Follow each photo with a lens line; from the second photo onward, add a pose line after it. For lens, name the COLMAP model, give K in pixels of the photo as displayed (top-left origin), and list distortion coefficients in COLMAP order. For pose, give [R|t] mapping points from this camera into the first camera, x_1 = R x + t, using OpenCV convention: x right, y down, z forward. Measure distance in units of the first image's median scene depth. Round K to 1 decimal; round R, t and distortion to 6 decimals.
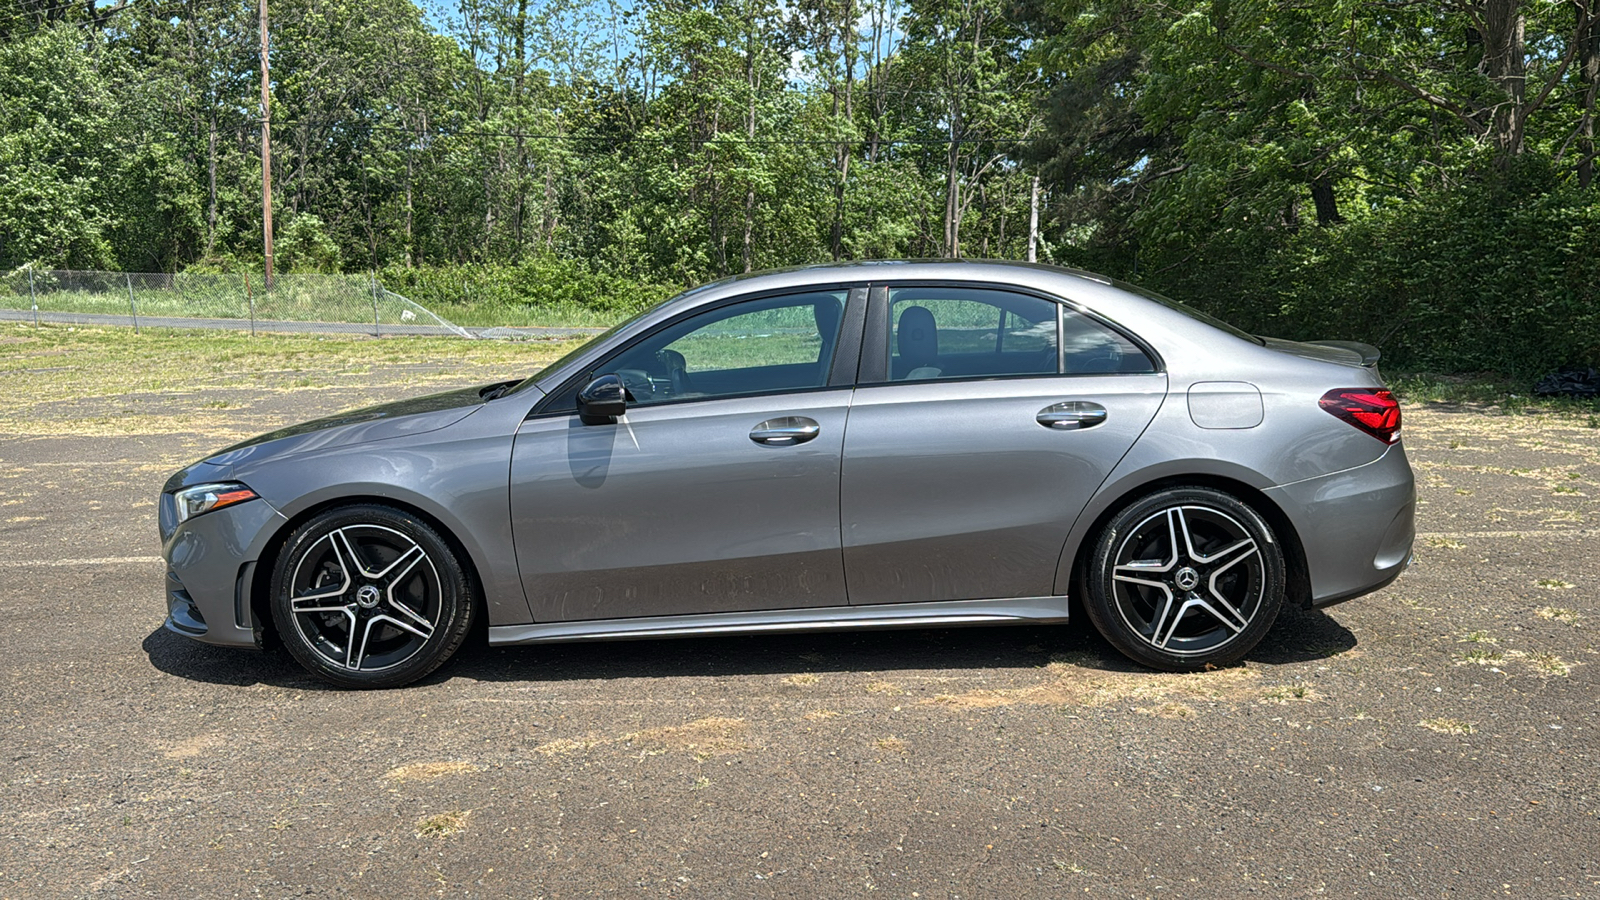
lens RADIAL K [[1371.2, 0, 796.5], [0, 1371.2, 457.8], [0, 0, 1]] dist [0.143660, -0.265696]
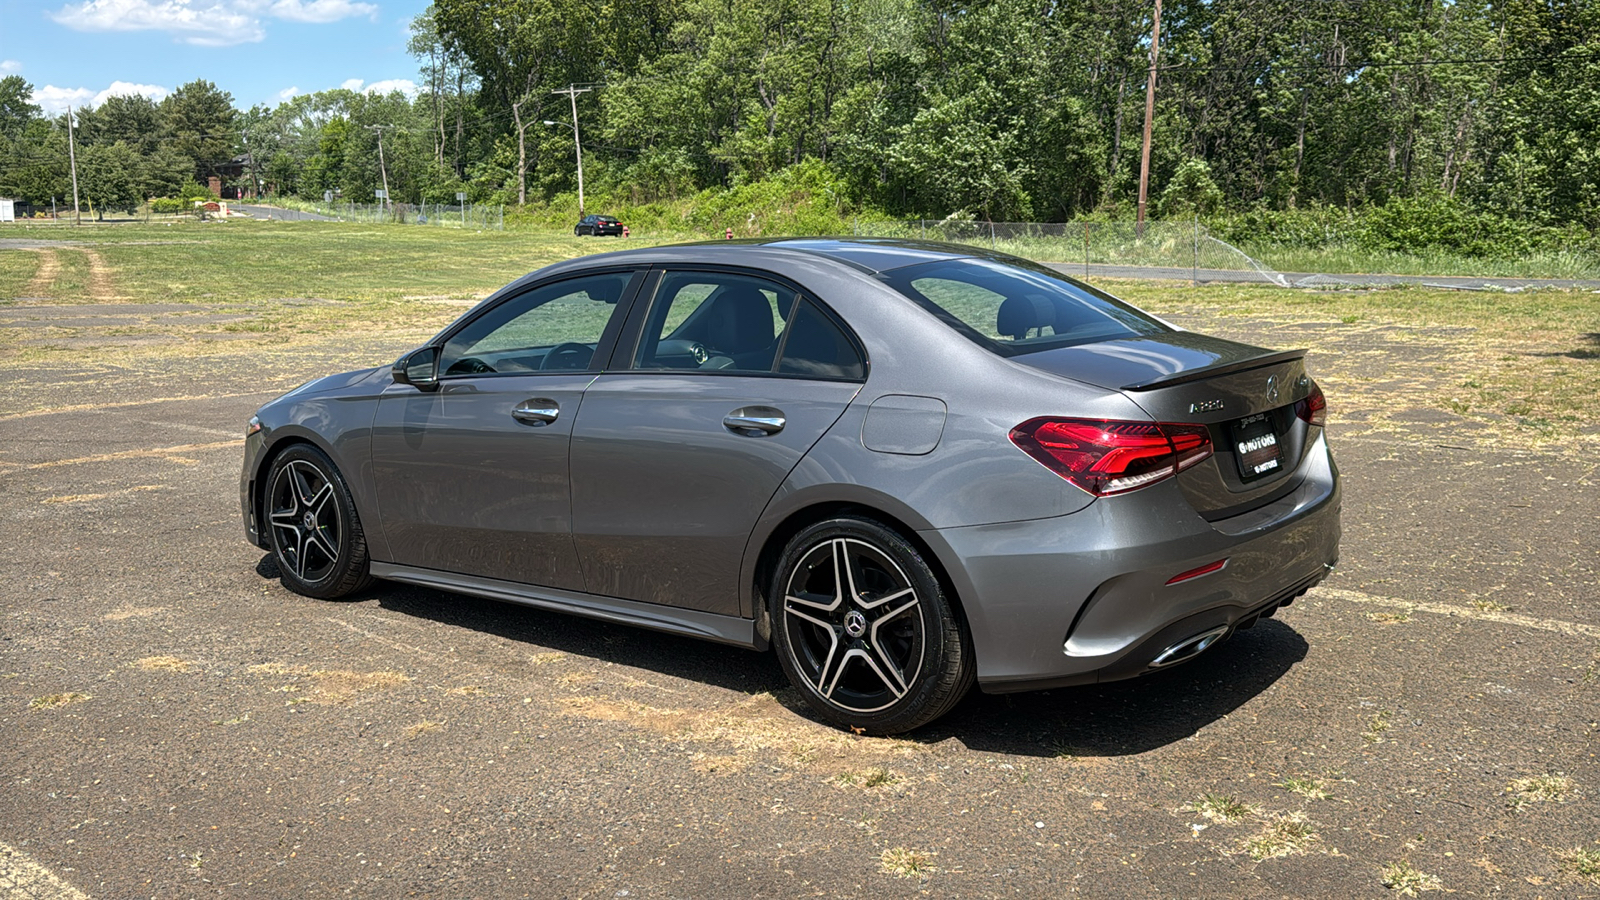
lens RADIAL K [[1371.2, 0, 796.5], [0, 1371.2, 457.8], [0, 0, 1]] dist [0.143660, -0.265696]
pose [[0.789277, 0.099607, -0.605905, 0.077694], [-0.074512, 0.995000, 0.066510, -0.006960], [0.609500, -0.007348, 0.792752, 0.031959]]
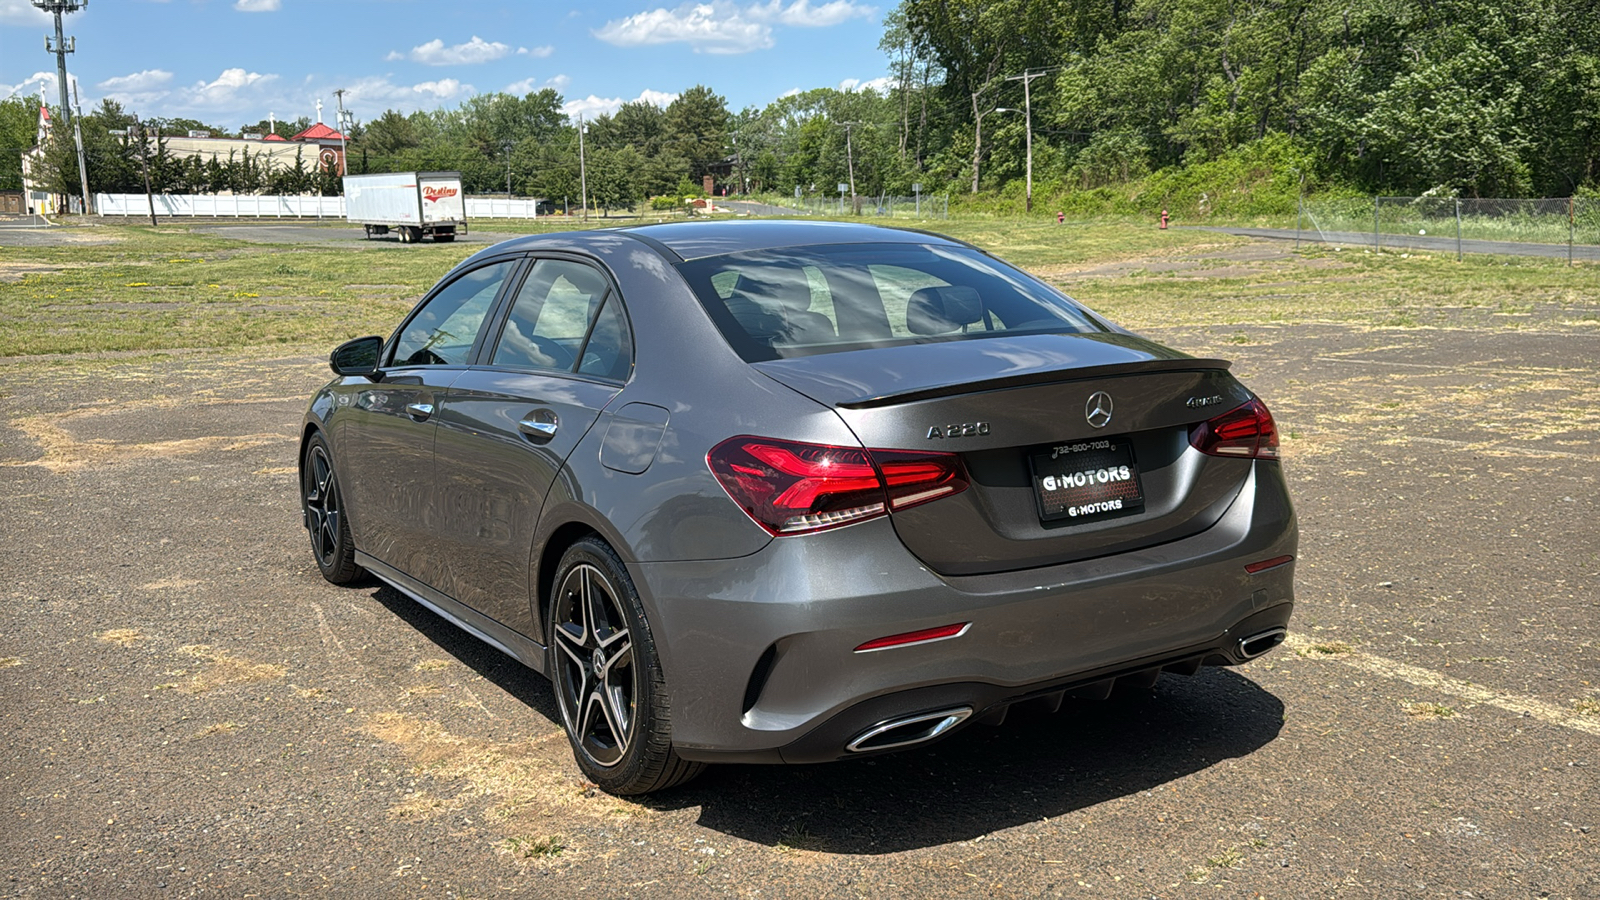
lens RADIAL K [[1371.2, 0, 796.5], [0, 1371.2, 457.8], [0, 0, 1]] dist [0.143660, -0.265696]
pose [[0.543473, 0.134124, -0.828642, 0.096397], [-0.088128, 0.990814, 0.102574, -0.011004], [0.834788, 0.017280, 0.550301, 0.070045]]
